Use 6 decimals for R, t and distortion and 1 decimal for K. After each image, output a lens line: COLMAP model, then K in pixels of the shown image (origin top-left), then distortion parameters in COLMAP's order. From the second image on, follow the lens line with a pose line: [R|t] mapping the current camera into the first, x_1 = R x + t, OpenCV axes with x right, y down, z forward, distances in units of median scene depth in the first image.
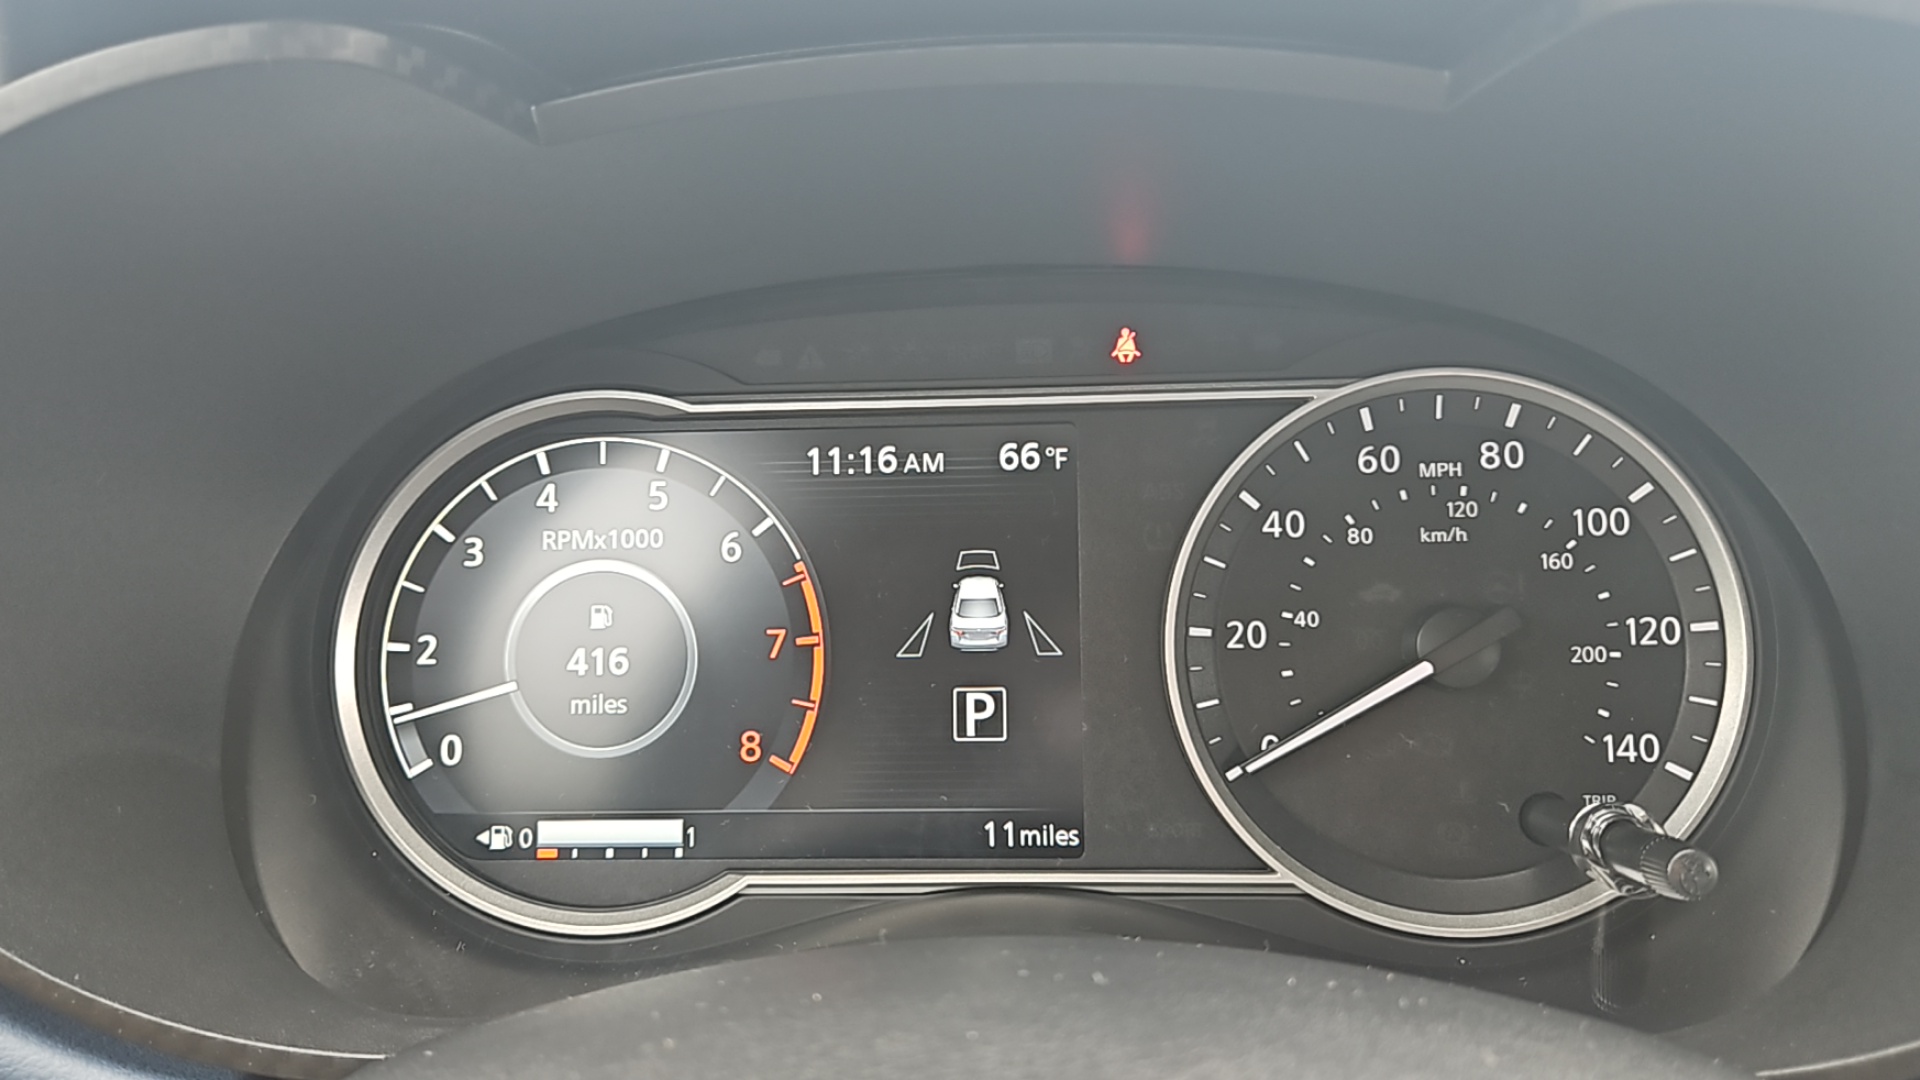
lens RADIAL K [[1459.2, 0, 958.8], [0, 1459.2, 538.3], [0, 0, 1]] dist [0.039355, -0.072306]
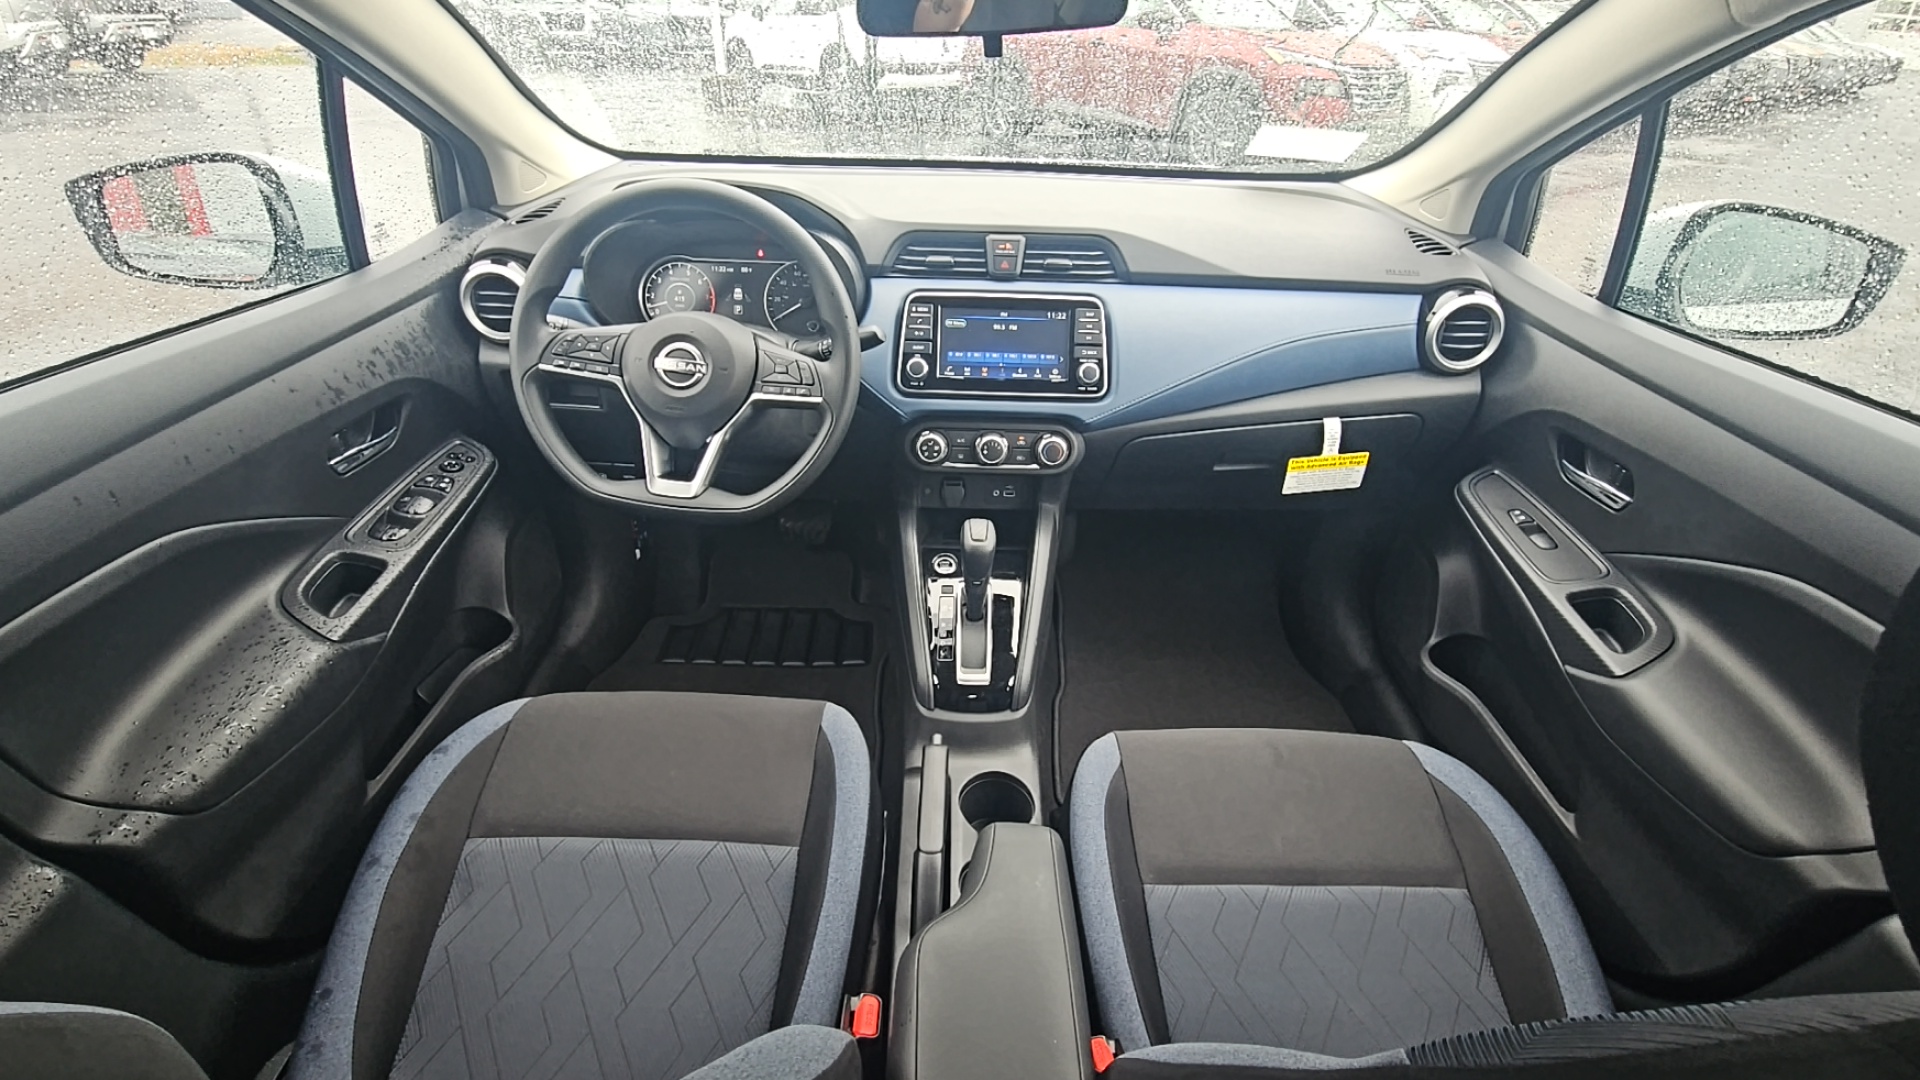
lens RADIAL K [[839.6, 0, 966.0], [0, 839.6, 532.6], [0, 0, 1]] dist [0.012734, -0.009105]
pose [[0.996150, 0.032545, 0.081394, 0.773788], [-0.050941, 0.970568, 0.235378, 0.151637], [-0.071338, -0.238618, 0.968490, -3.055661]]
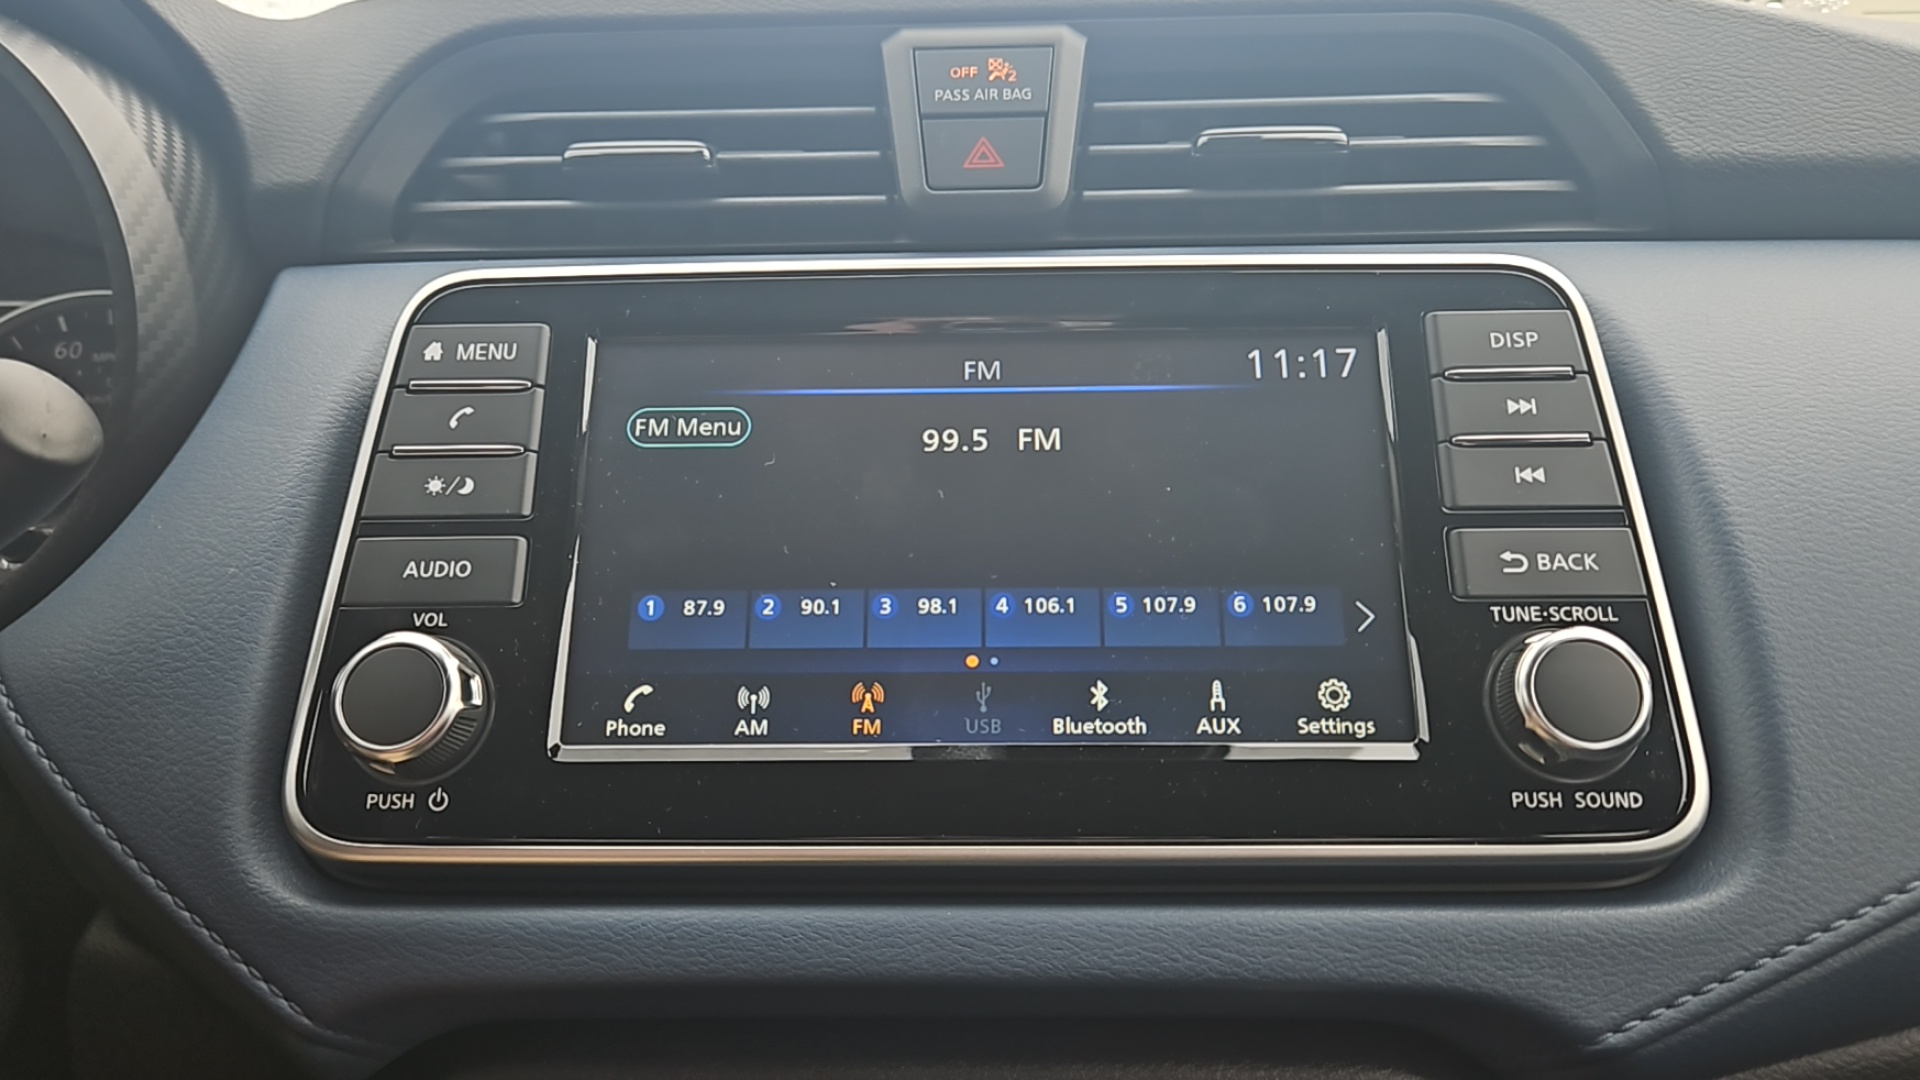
lens RADIAL K [[1459.2, 0, 961.2], [0, 1459.2, 526.6], [0, 0, 1]] dist [0.039355, -0.072306]
pose [[0.998808, 0.029145, 0.039150, 1.132224], [-0.021371, 0.982306, -0.186059, 0.375958], [-0.043880, 0.185001, 0.981758, -0.455653]]
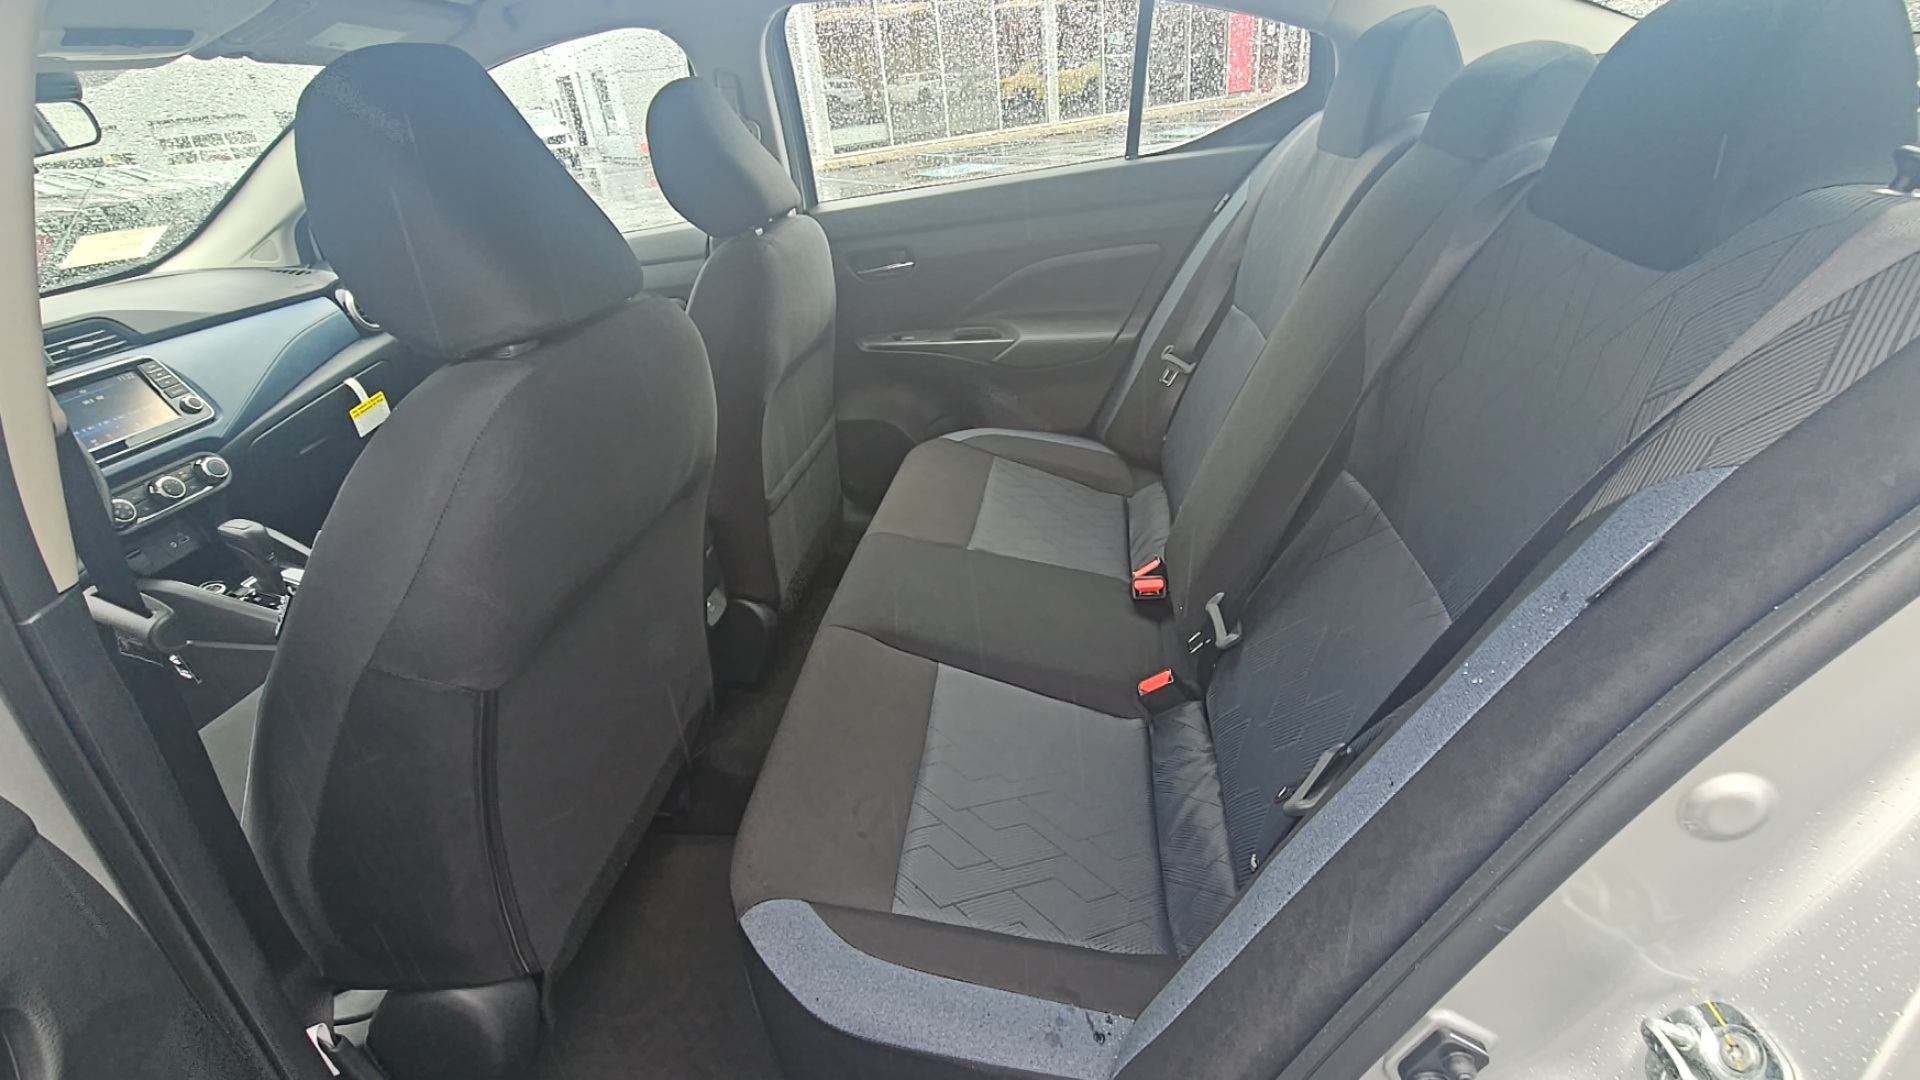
lens RADIAL K [[839.6, 0, 939.2], [0, 839.6, 545.9], [0, 0, 1]] dist [0.012734, -0.009105]
pose [[0.082798, -0.440538, 0.893908, -2.440078], [0.396713, 0.837423, 0.375955, 0.820214], [-0.914201, 0.323496, 0.244104, -4.036444]]
